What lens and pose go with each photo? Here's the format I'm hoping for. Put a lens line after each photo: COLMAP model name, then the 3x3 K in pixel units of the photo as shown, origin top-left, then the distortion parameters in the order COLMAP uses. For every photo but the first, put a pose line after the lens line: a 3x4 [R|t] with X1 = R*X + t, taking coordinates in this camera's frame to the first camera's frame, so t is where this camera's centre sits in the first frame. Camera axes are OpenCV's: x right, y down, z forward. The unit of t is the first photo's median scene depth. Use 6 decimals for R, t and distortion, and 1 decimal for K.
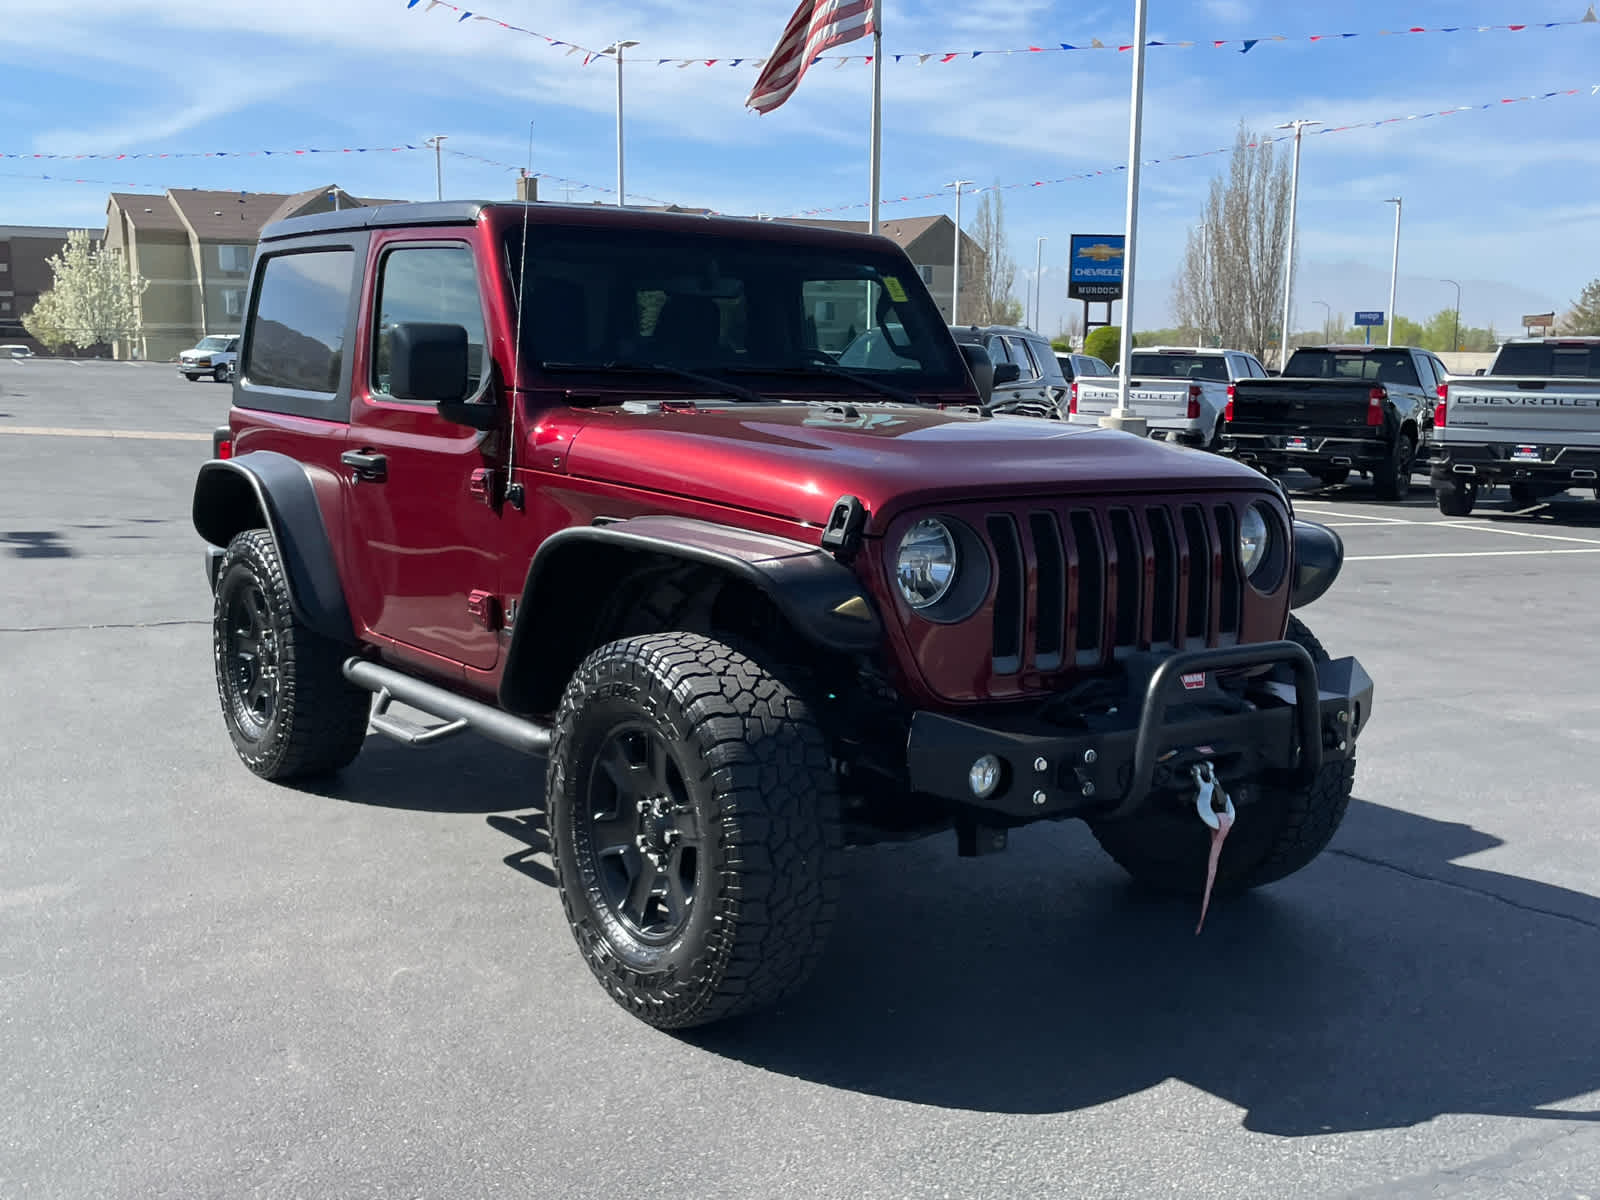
lens RADIAL K [[1681.8, 0, 810.0], [0, 1681.8, 593.2], [0, 0, 1]] dist [0.053138, 0.000000]
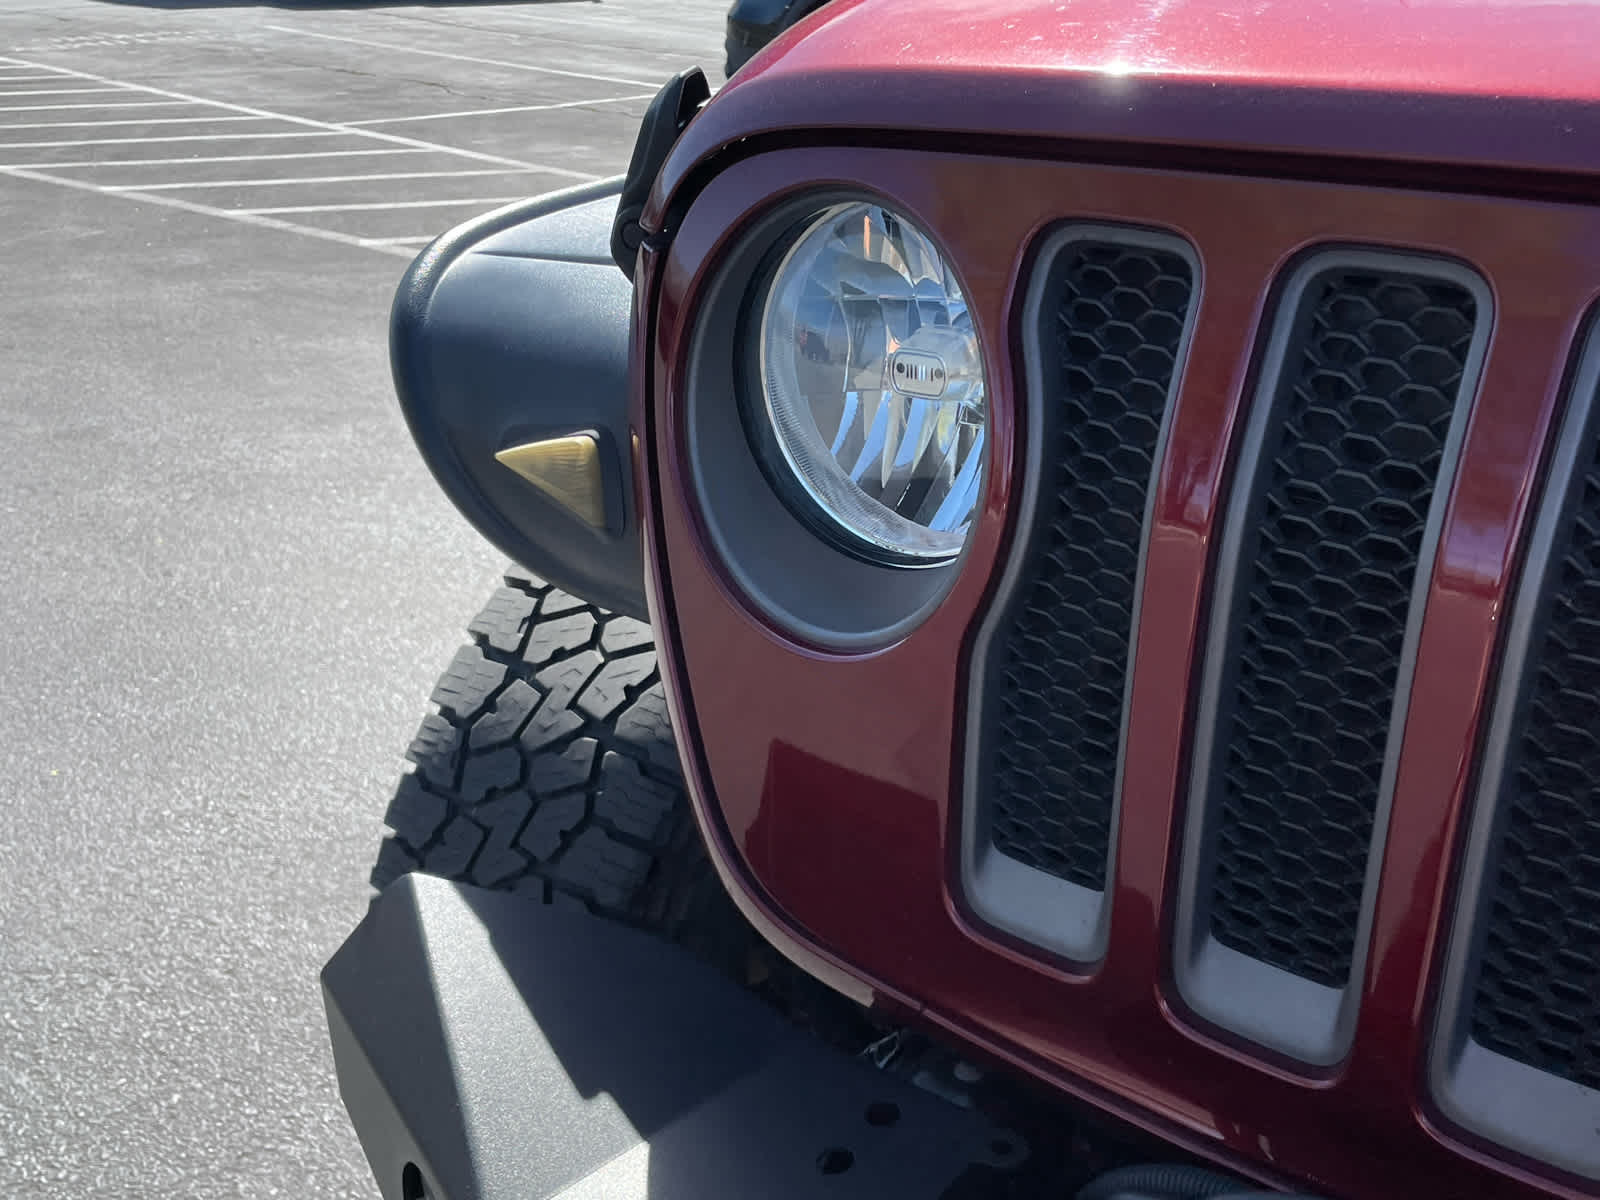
lens RADIAL K [[1681.8, 0, 803.2], [0, 1681.8, 603.3], [0, 0, 1]] dist [0.053138, 0.000000]
pose [[0.310184, 0.334850, -0.889753, 0.226510], [-0.125172, 0.942153, 0.310933, -0.048163], [0.942400, 0.014926, 0.334155, 0.684349]]
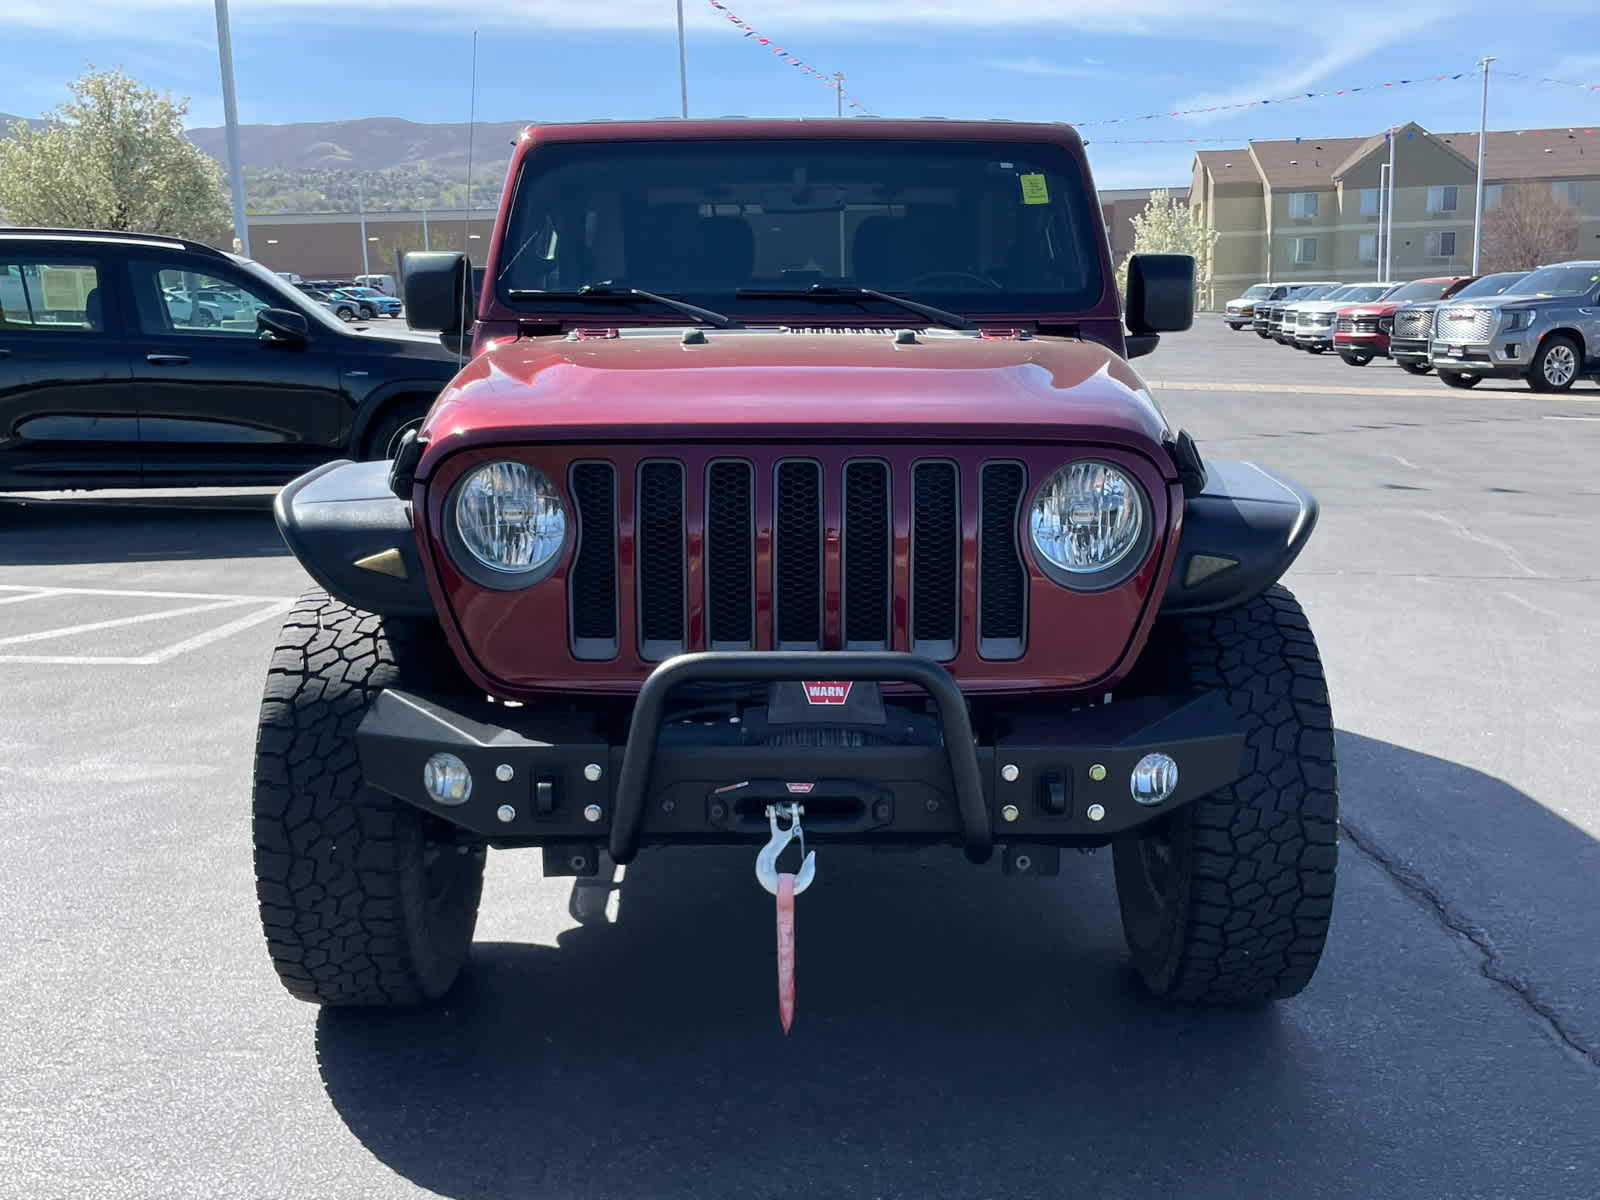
lens RADIAL K [[1681.8, 0, 813.3], [0, 1681.8, 600.6], [0, 0, 1]] dist [0.053138, 0.000000]
pose [[0.814395, 0.078826, -0.574933, 0.507539], [-0.059048, 0.996846, 0.053030, -0.022141], [0.577299, -0.009239, 0.816480, 0.308727]]
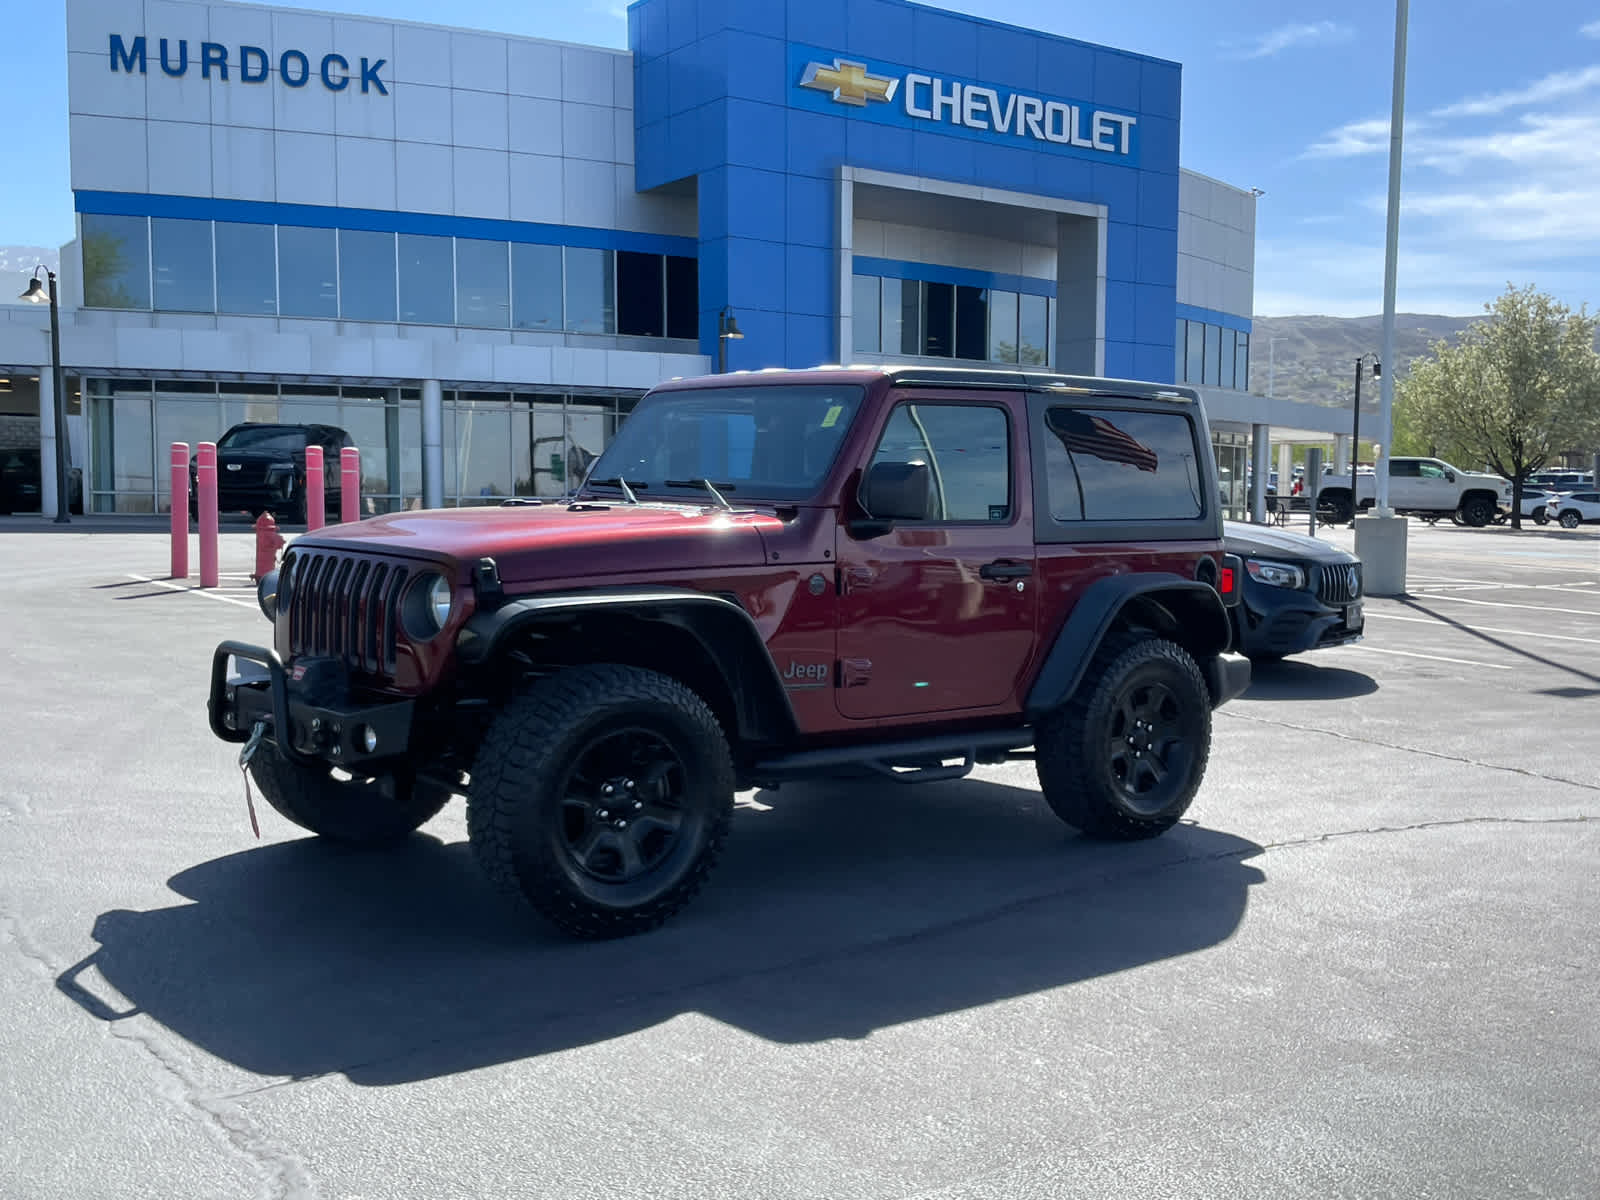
lens RADIAL K [[1681.8, 0, 808.9], [0, 1681.8, 617.1], [0, 0, 1]] dist [0.053138, 0.000000]
pose [[0.070391, 0.061101, -0.995646, 1.349036], [-0.161189, 0.985702, 0.049095, -0.110666], [0.984410, 0.157031, 0.079233, 1.031682]]
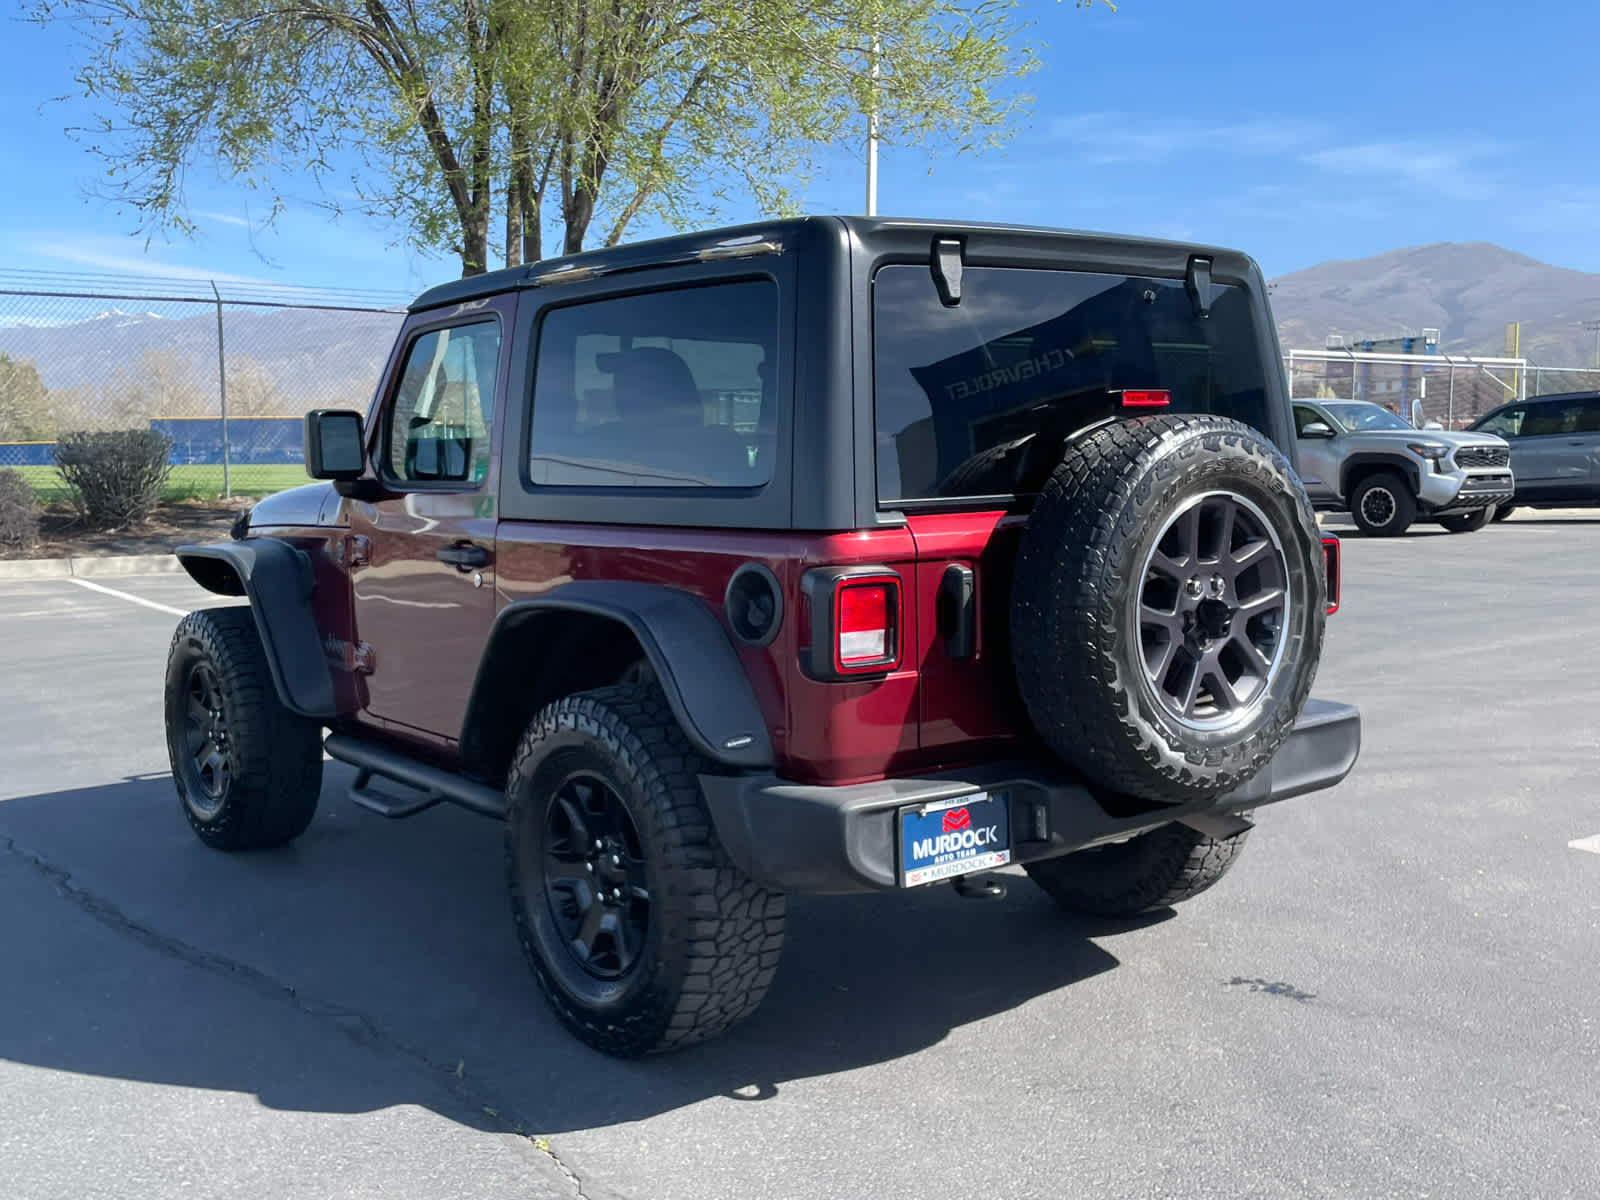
lens RADIAL K [[1681.8, 0, 816.8], [0, 1681.8, 604.0], [0, 0, 1]] dist [0.053138, 0.000000]
pose [[-0.998936, -0.005261, -0.045815, -0.144016], [-0.016064, 0.970948, 0.238751, -0.312067], [0.043228, 0.239233, -0.969999, 2.230409]]
